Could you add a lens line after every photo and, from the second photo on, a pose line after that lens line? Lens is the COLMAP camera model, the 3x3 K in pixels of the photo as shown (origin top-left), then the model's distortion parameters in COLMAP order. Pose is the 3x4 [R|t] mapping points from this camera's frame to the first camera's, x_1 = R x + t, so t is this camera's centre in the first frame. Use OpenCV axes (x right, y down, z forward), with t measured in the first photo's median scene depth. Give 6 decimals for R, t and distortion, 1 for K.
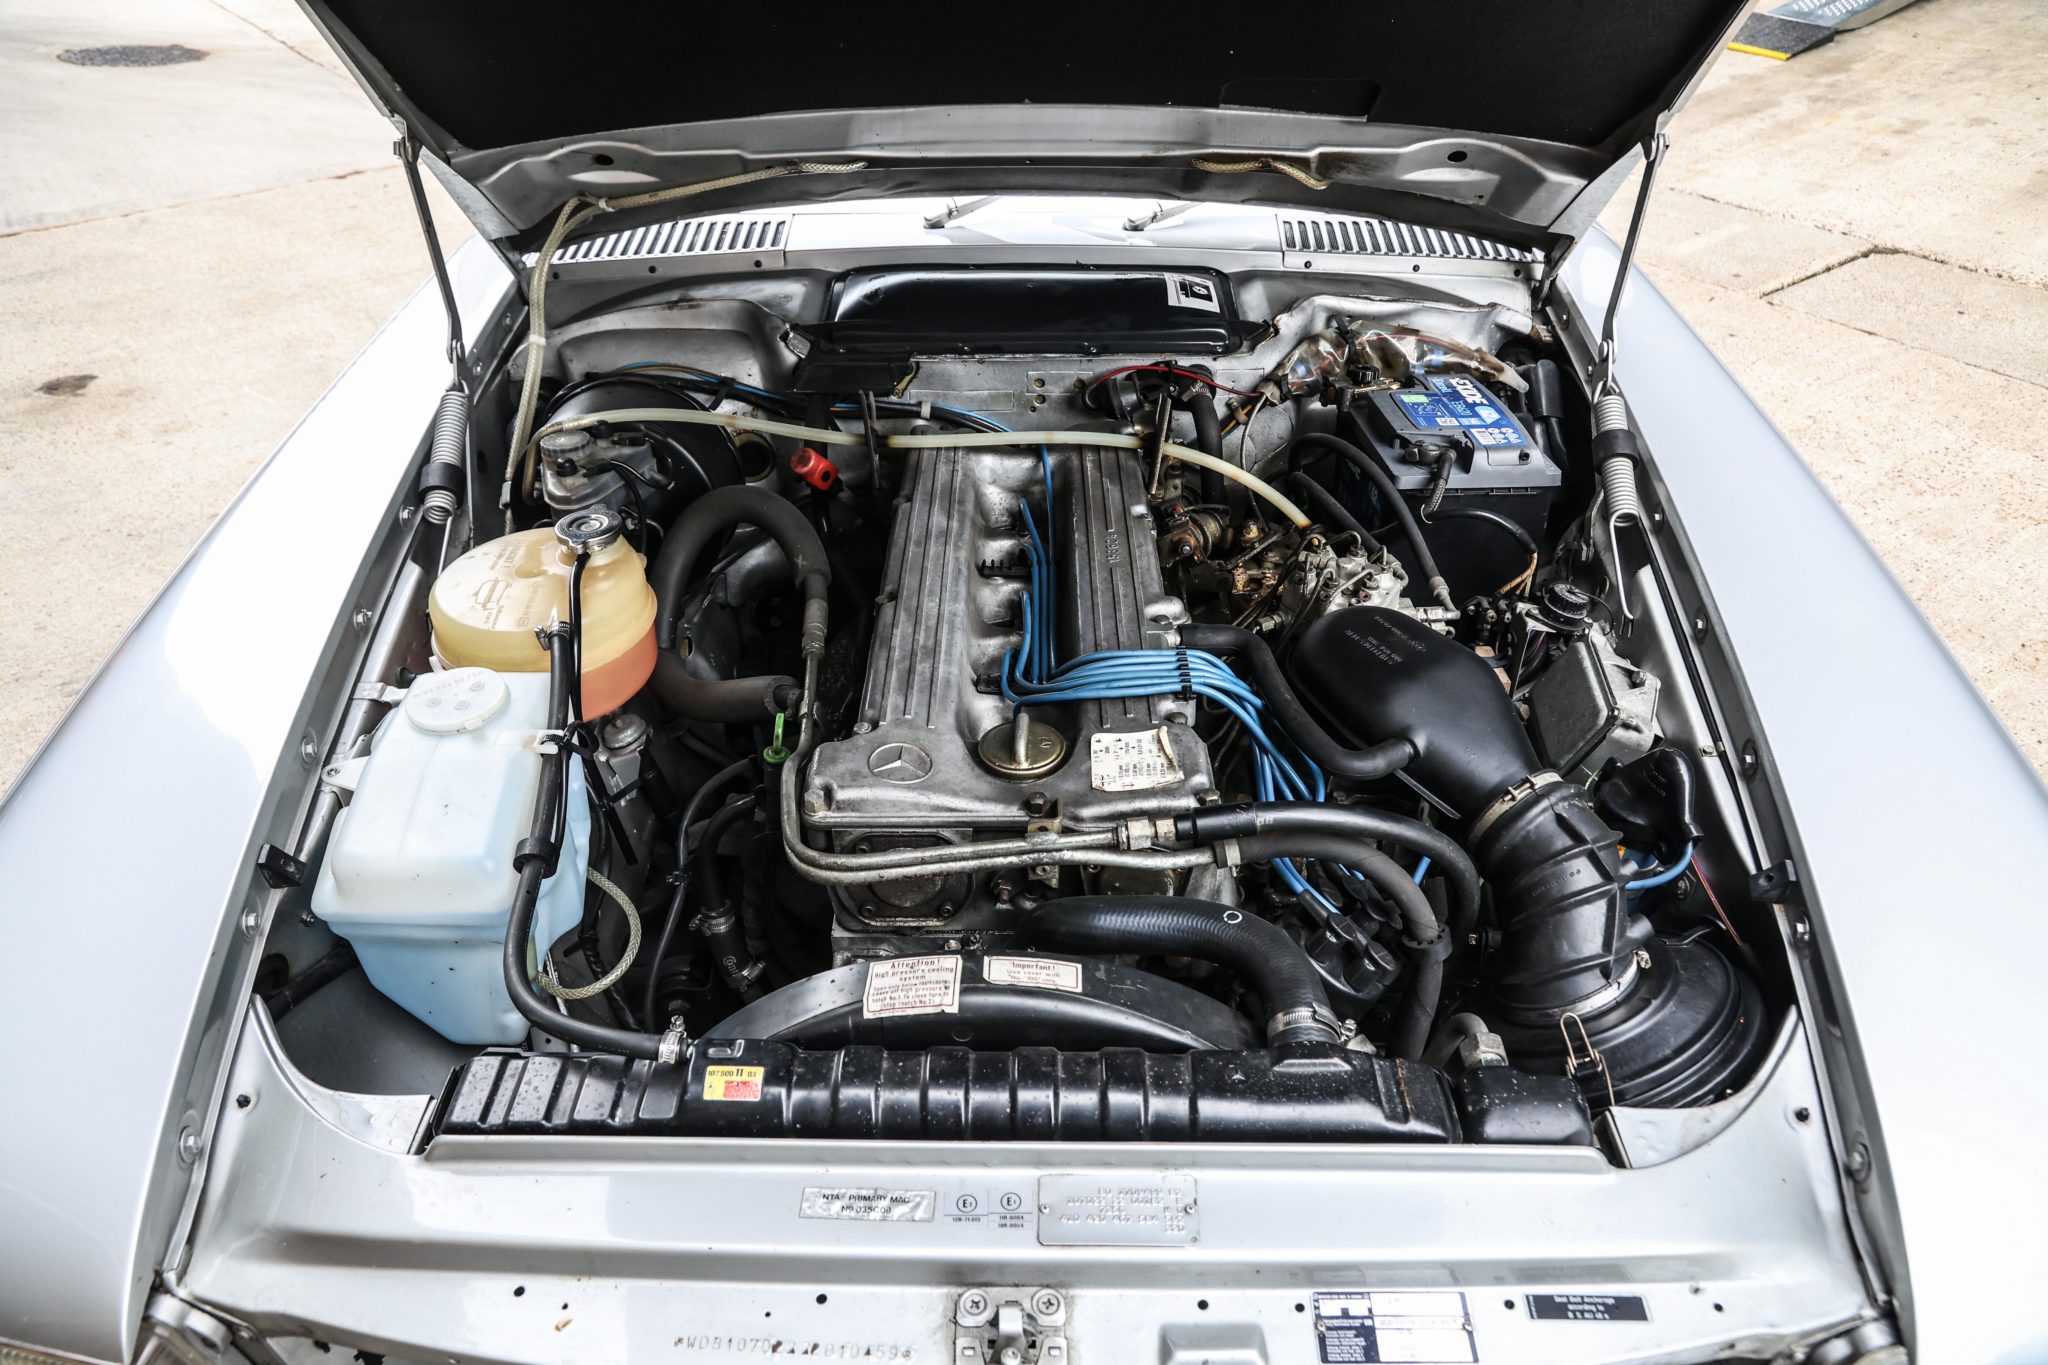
lens RADIAL K [[1431.0, 0, 1018.6], [0, 1431.0, 713.0], [0, 0, 1]] dist [-0.125052, 0.084117]
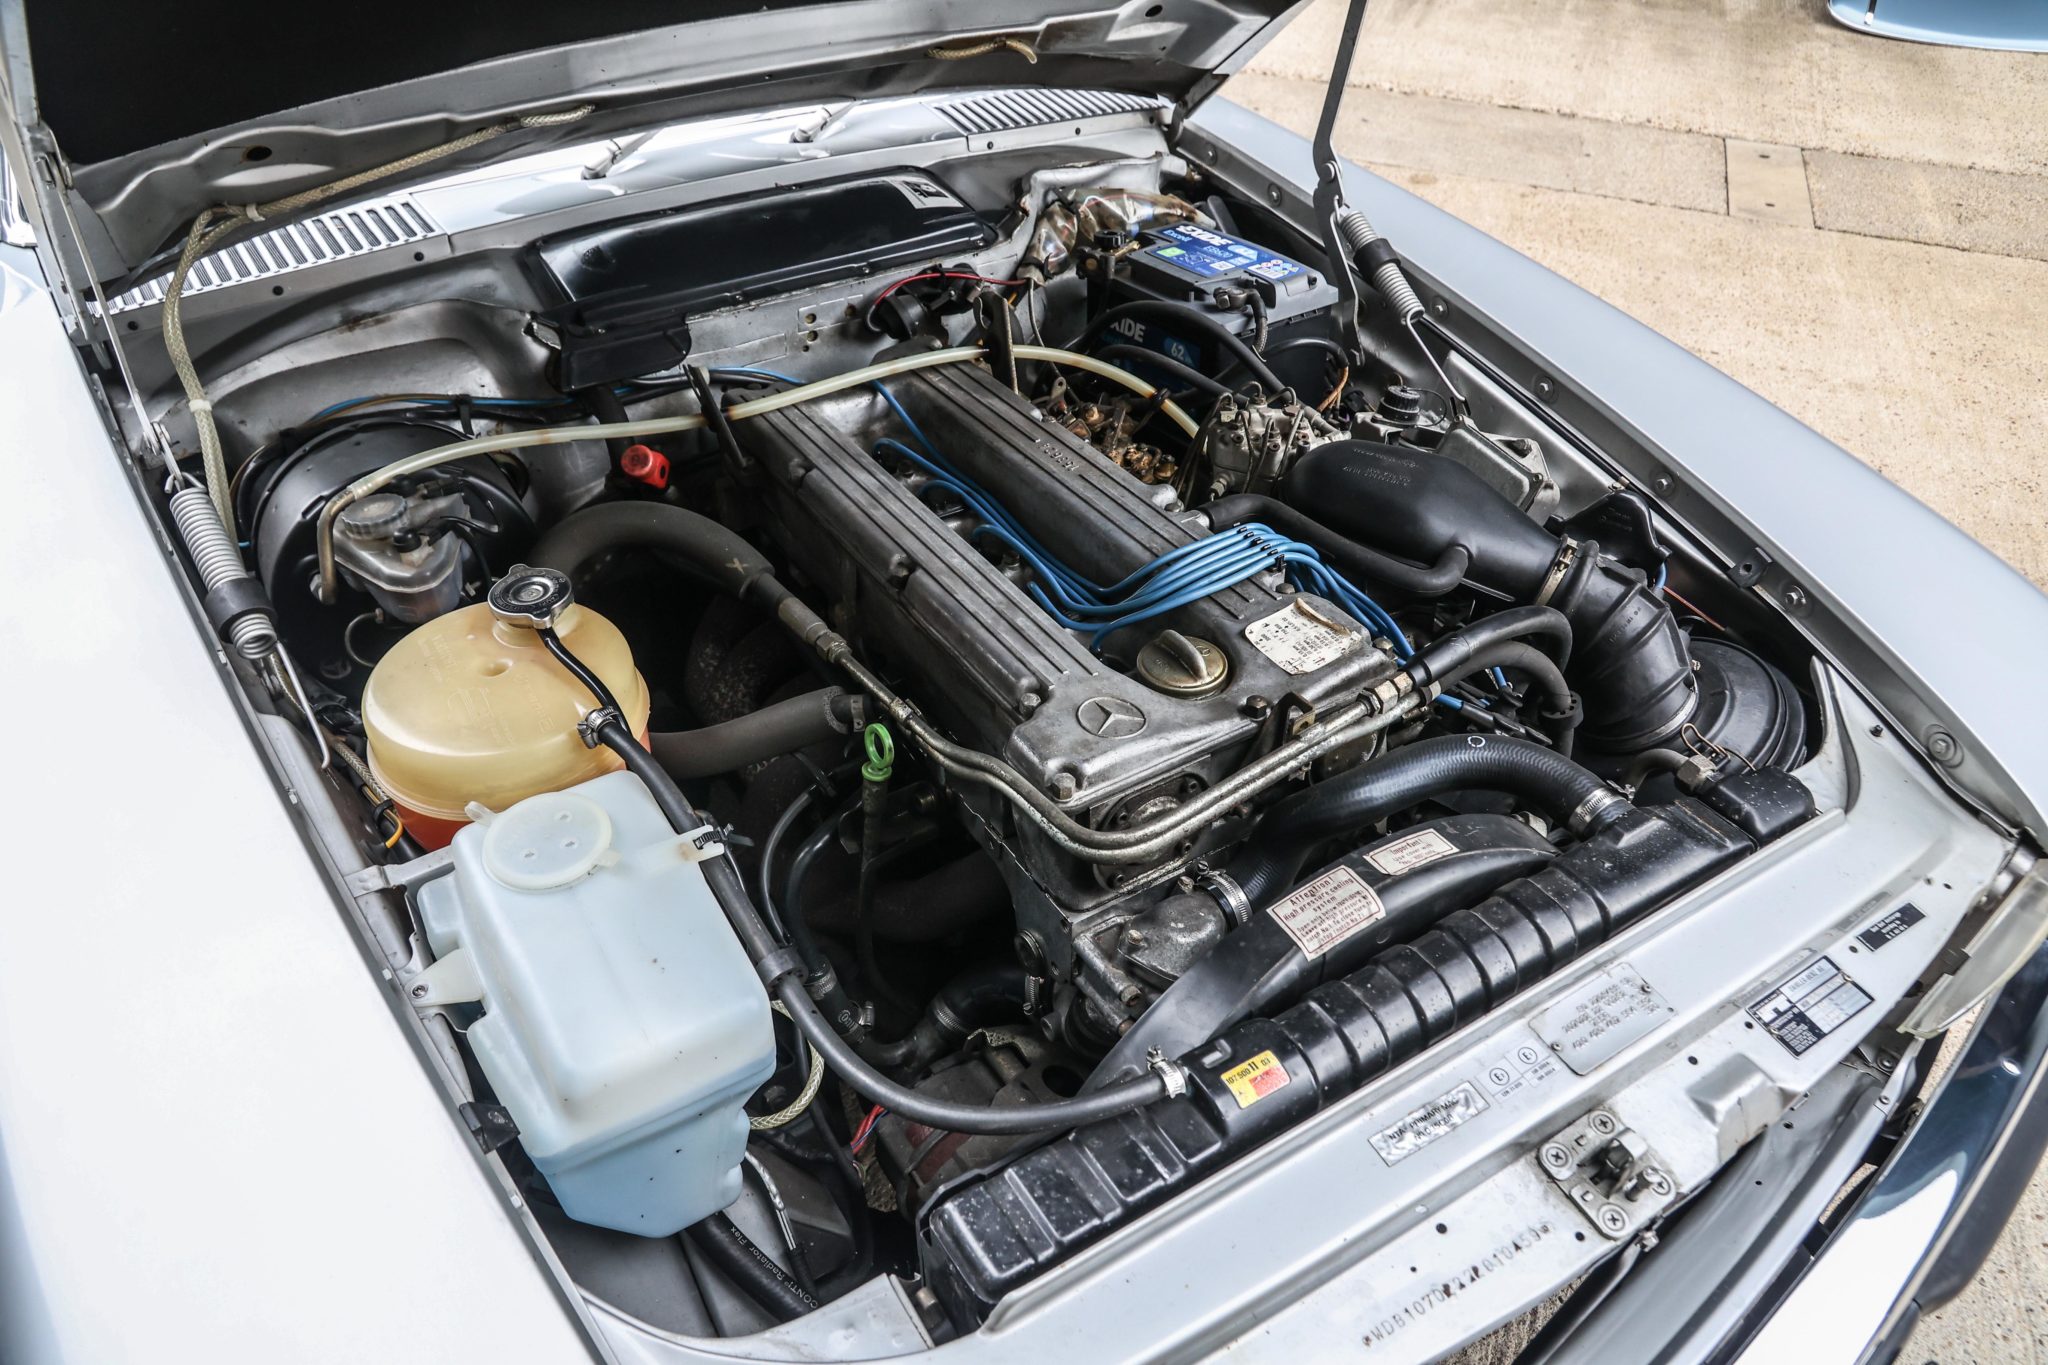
lens RADIAL K [[1431.0, 0, 1018.6], [0, 1431.0, 713.0], [0, 0, 1]] dist [-0.125052, 0.084117]
pose [[0.841935, -0.329877, 0.426997, -0.373376], [0.302817, 0.943850, 0.132092, -0.076775], [-0.446596, 0.018090, 0.894553, 0.135794]]
